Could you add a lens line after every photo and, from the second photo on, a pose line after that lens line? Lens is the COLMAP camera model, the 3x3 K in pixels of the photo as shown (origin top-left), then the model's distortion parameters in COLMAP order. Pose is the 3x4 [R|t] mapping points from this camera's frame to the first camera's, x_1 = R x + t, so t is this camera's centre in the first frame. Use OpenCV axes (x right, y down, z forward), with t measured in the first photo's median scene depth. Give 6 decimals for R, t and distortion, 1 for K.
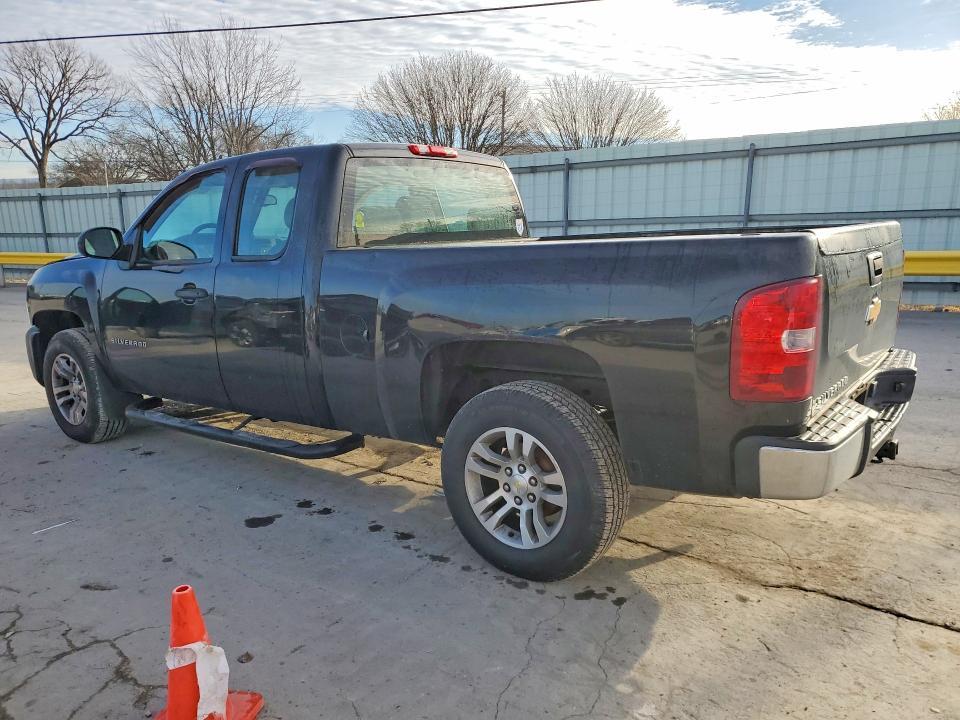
lens RADIAL K [[700.4, 0, 477.6], [0, 700.4, 357.0], [0, 0, 1]] dist [0.011948, 0.003511]
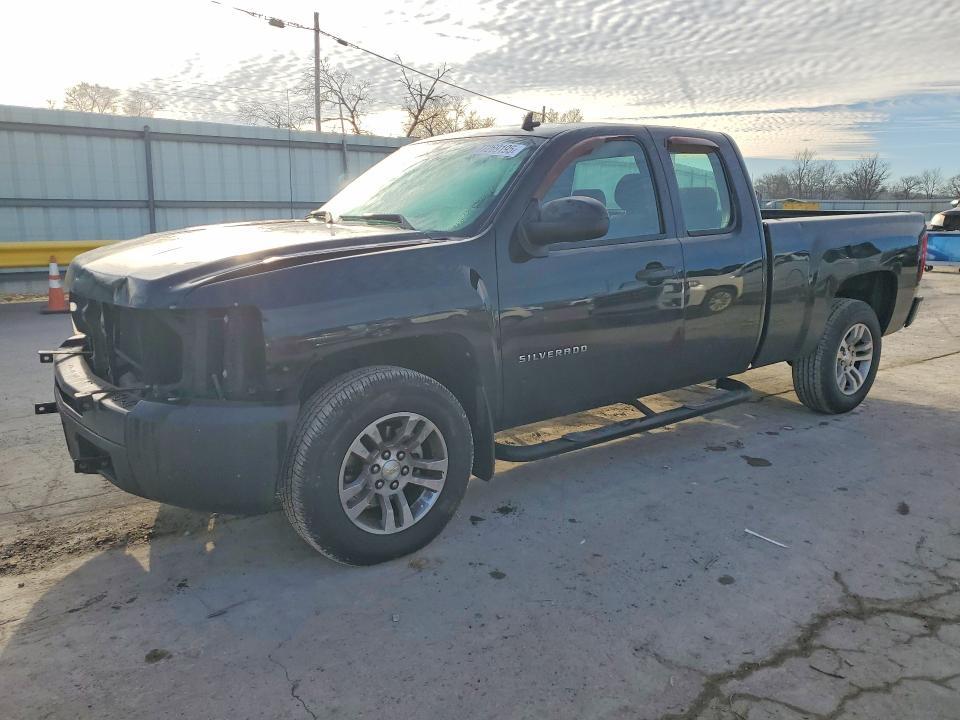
lens RADIAL K [[700.4, 0, 477.6], [0, 700.4, 357.0], [0, 0, 1]] dist [0.011948, 0.003511]
pose [[0.323766, -0.171704, 0.930426, -1.281021], [0.159706, 0.979202, 0.125132, -0.129746], [-0.932561, 0.108081, 0.344455, 0.862479]]
